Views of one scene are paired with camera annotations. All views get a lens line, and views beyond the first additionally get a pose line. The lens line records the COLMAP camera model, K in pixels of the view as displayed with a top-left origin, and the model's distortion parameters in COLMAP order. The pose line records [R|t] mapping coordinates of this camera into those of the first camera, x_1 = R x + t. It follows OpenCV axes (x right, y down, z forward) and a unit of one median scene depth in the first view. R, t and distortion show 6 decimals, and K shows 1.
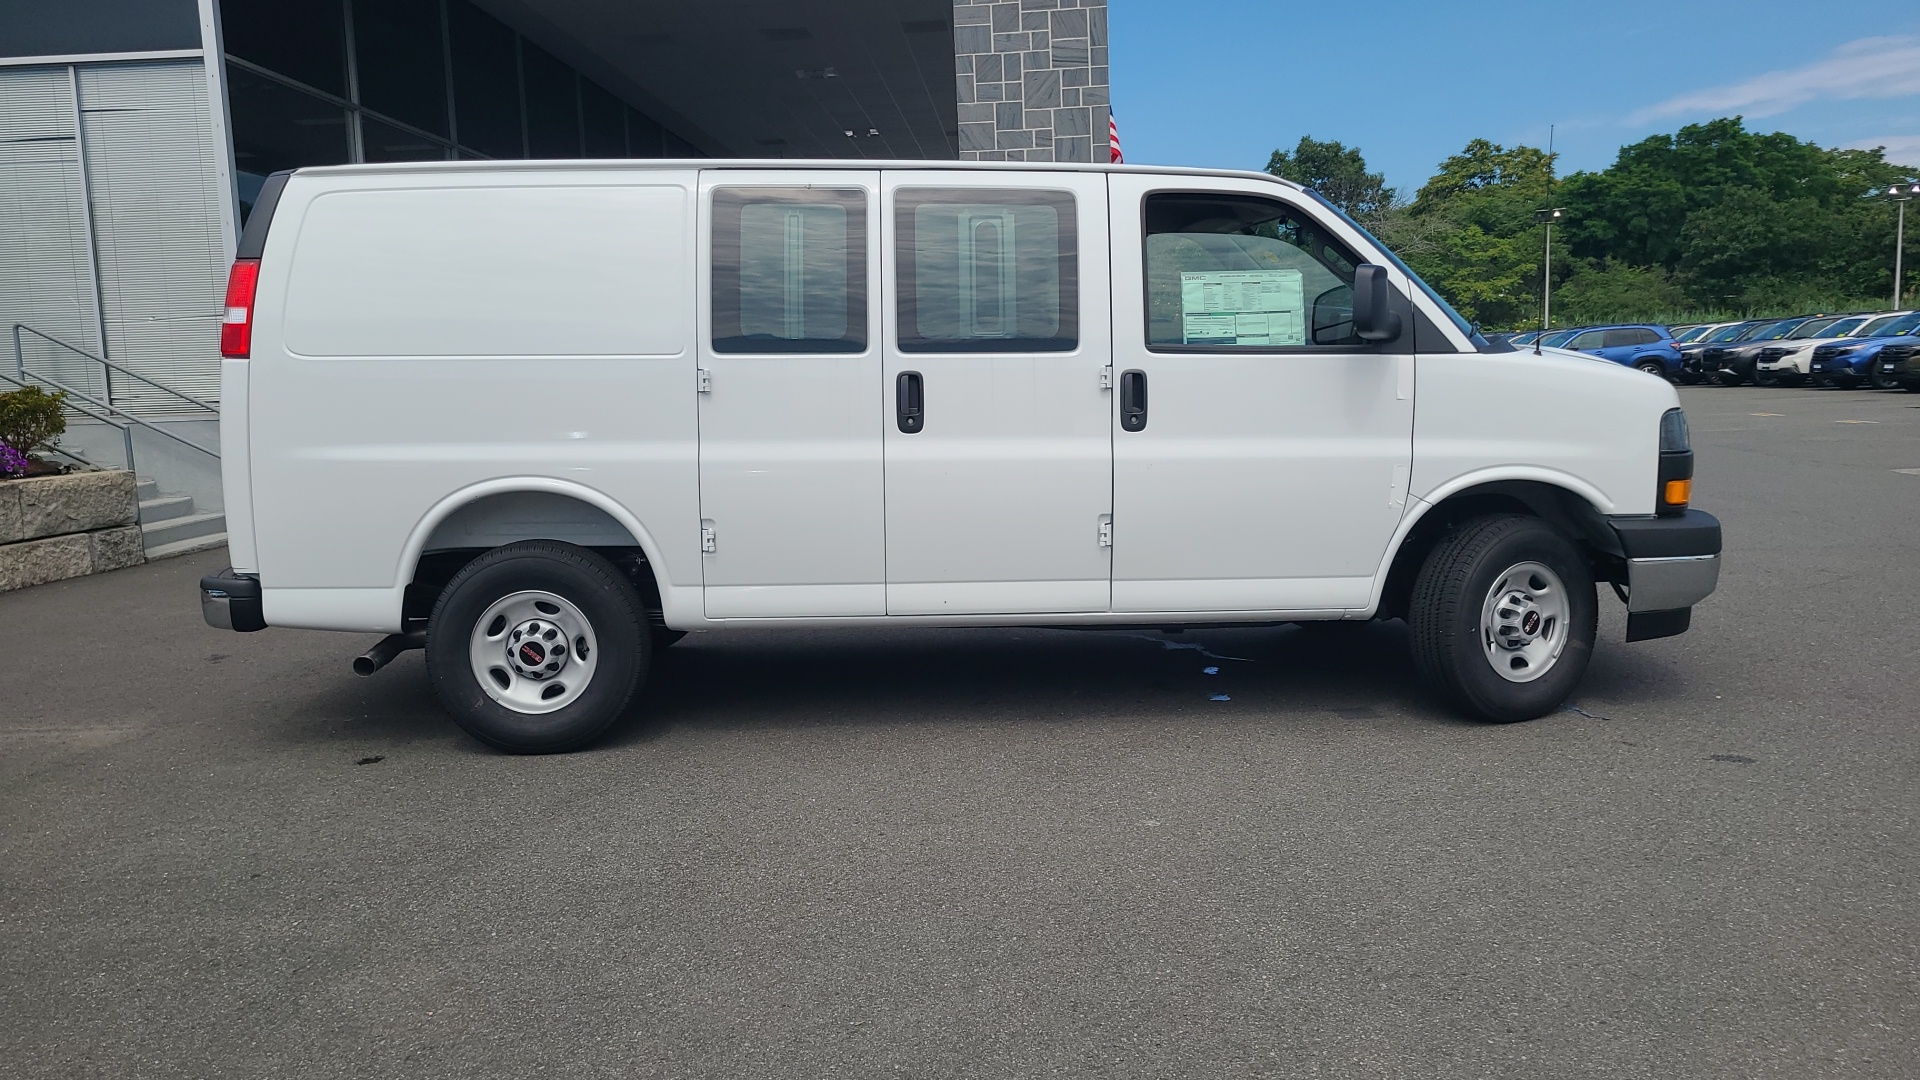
lens RADIAL K [[1367.1, 0, 960.0], [0, 1367.1, 540.0], [0, 0, 1]] dist [0.008664, 0.000735]
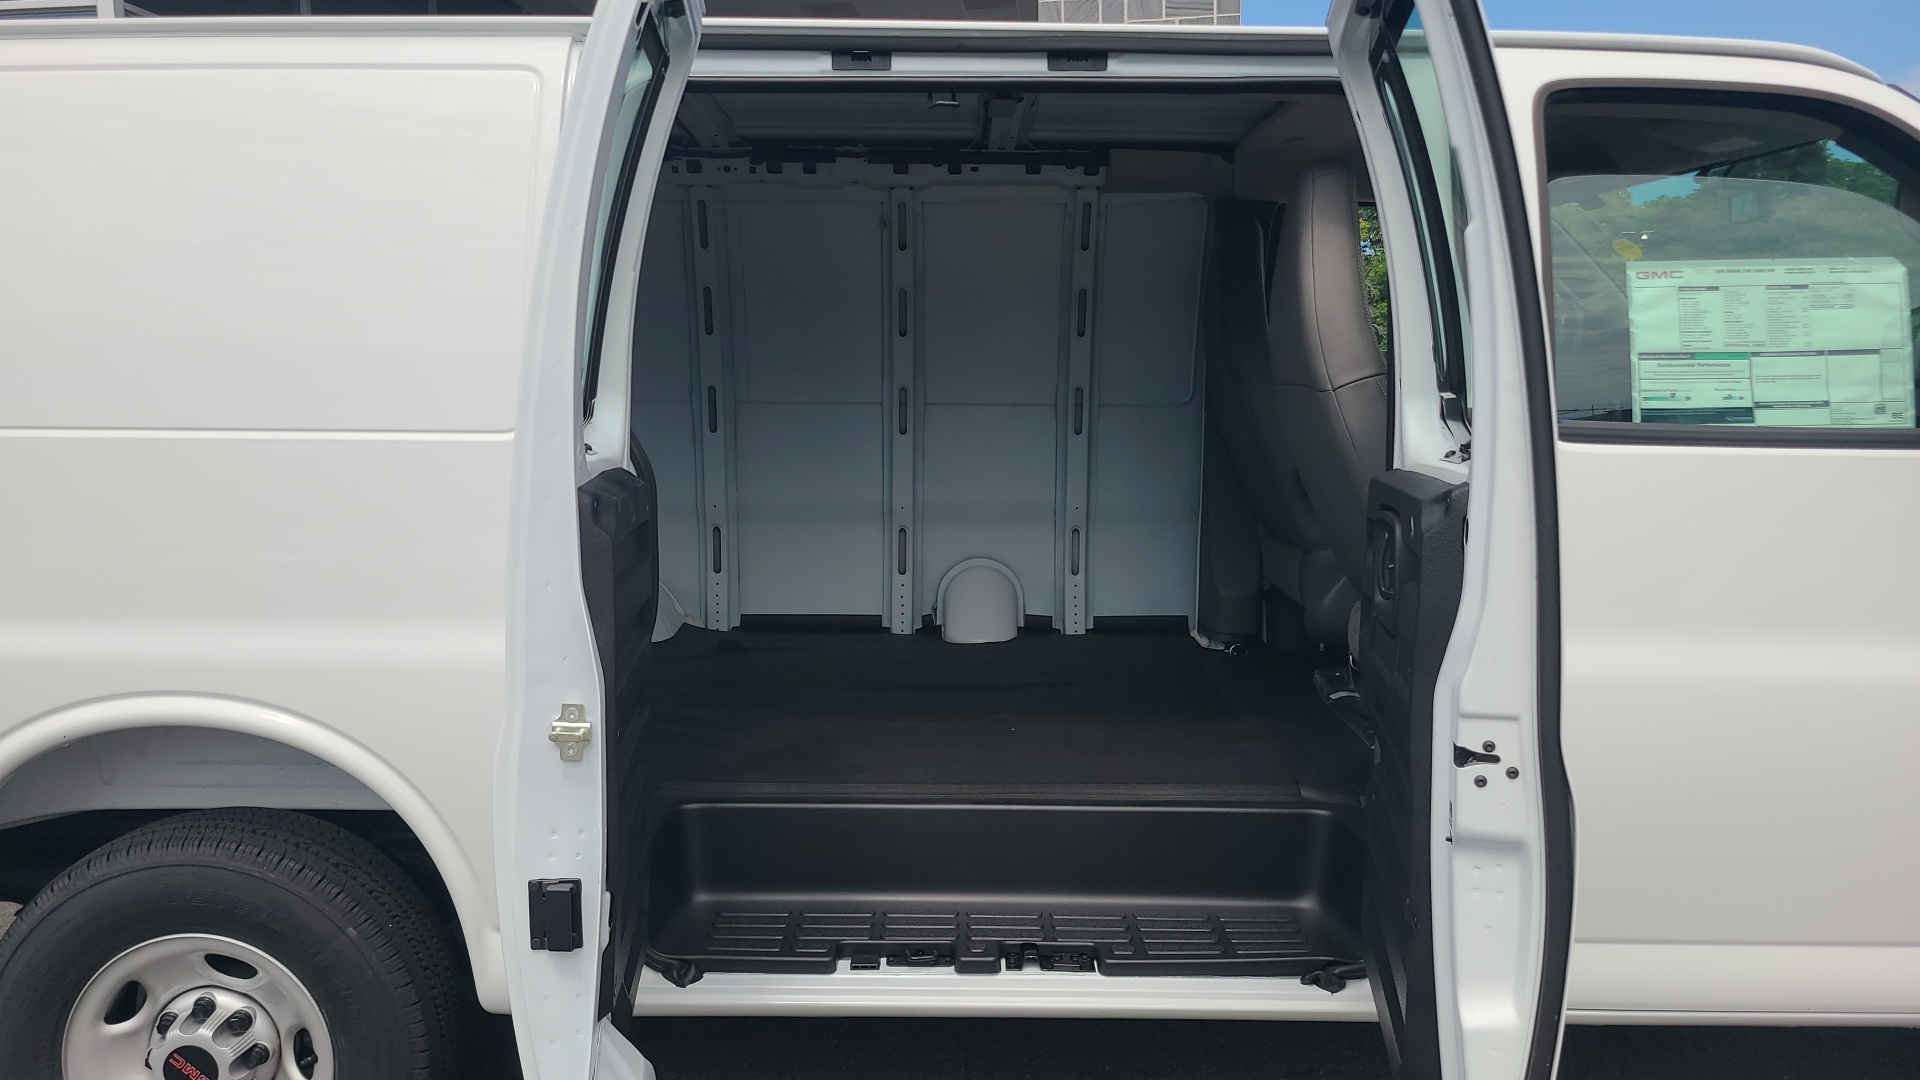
lens RADIAL K [[1367.1, 0, 960.0], [0, 1367.1, 540.0], [0, 0, 1]] dist [0.008664, 0.000735]
pose [[0.999447, 0.014204, -0.030079, -0.040787], [-0.014703, 0.999757, -0.016452, -0.092373], [0.029838, 0.016885, 0.999412, 0.536945]]
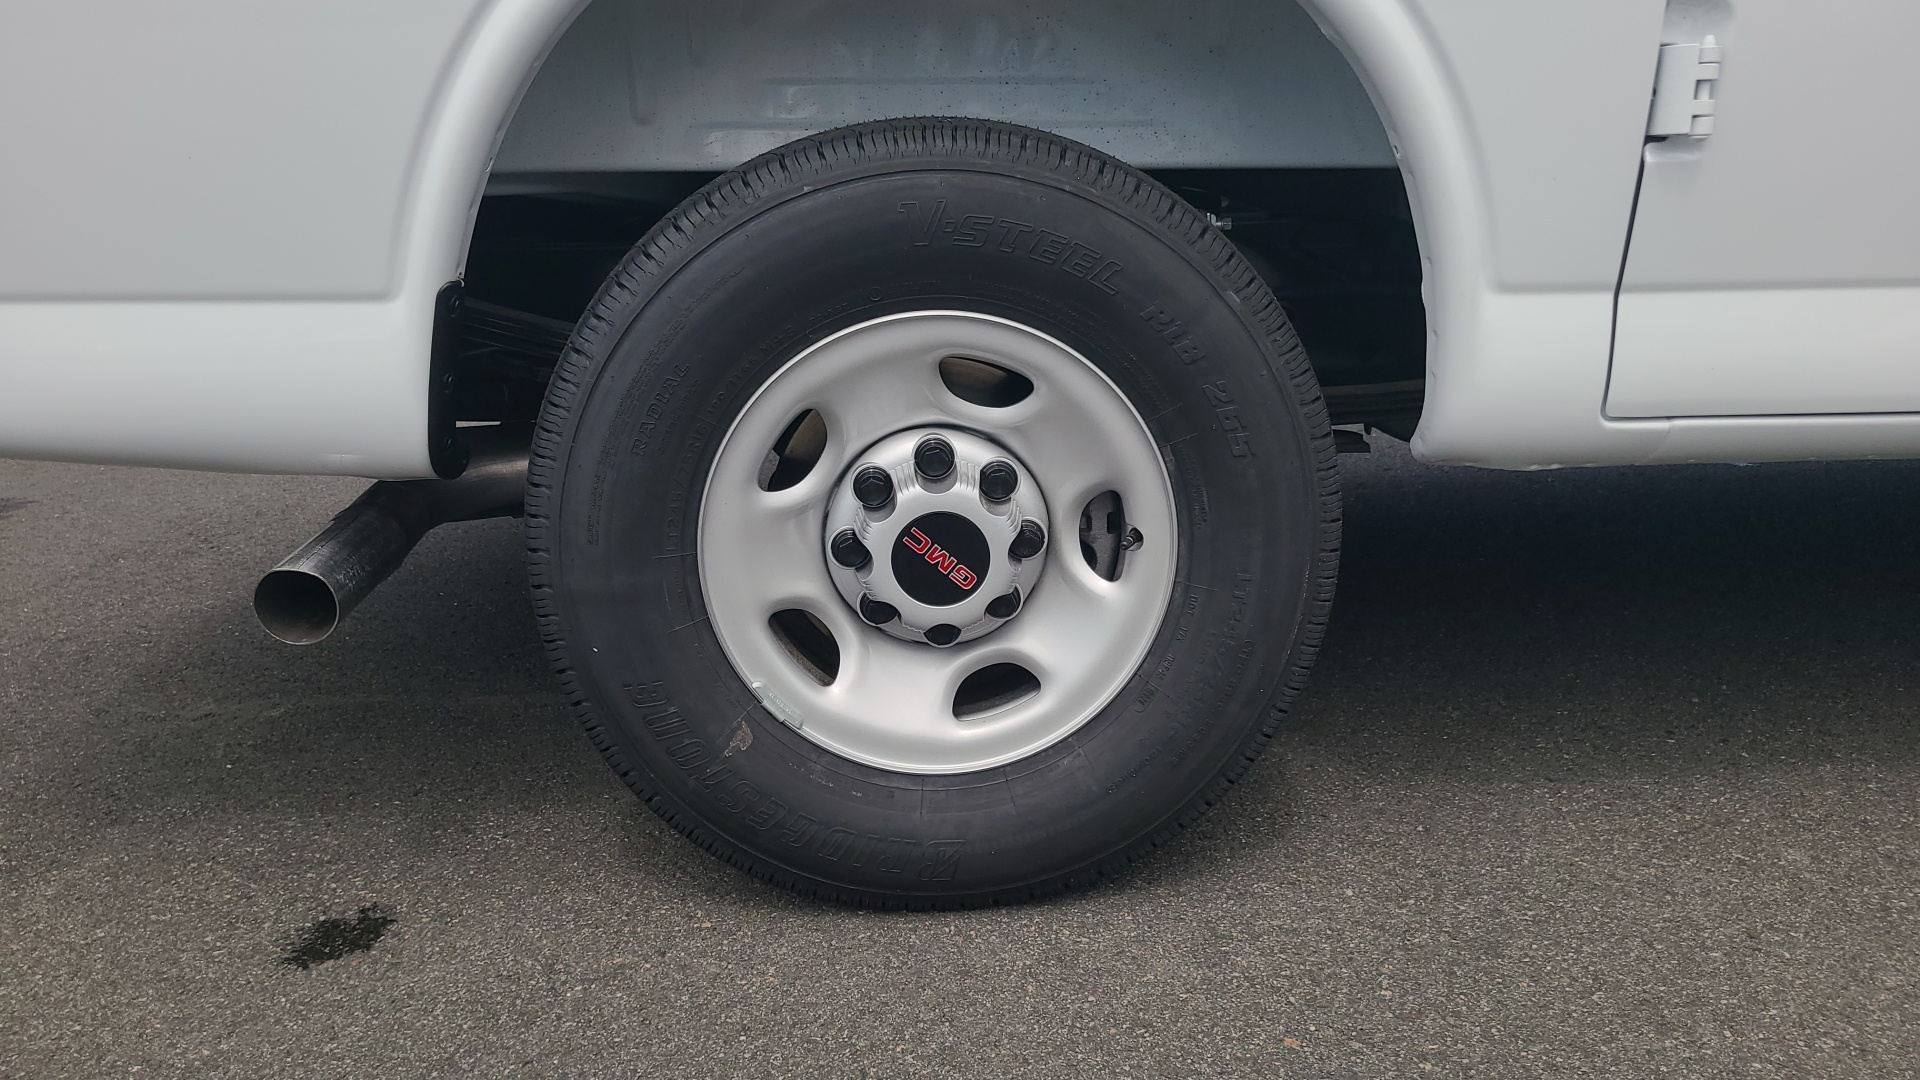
lens RADIAL K [[1367.1, 0, 960.0], [0, 1367.1, 540.0], [0, 0, 1]] dist [0.008664, 0.000735]
pose [[0.999748, -0.008563, 0.020769, -0.312683], [0.005594, 0.990277, 0.138997, 0.043340], [-0.021757, -0.138846, 0.990075, 0.739229]]
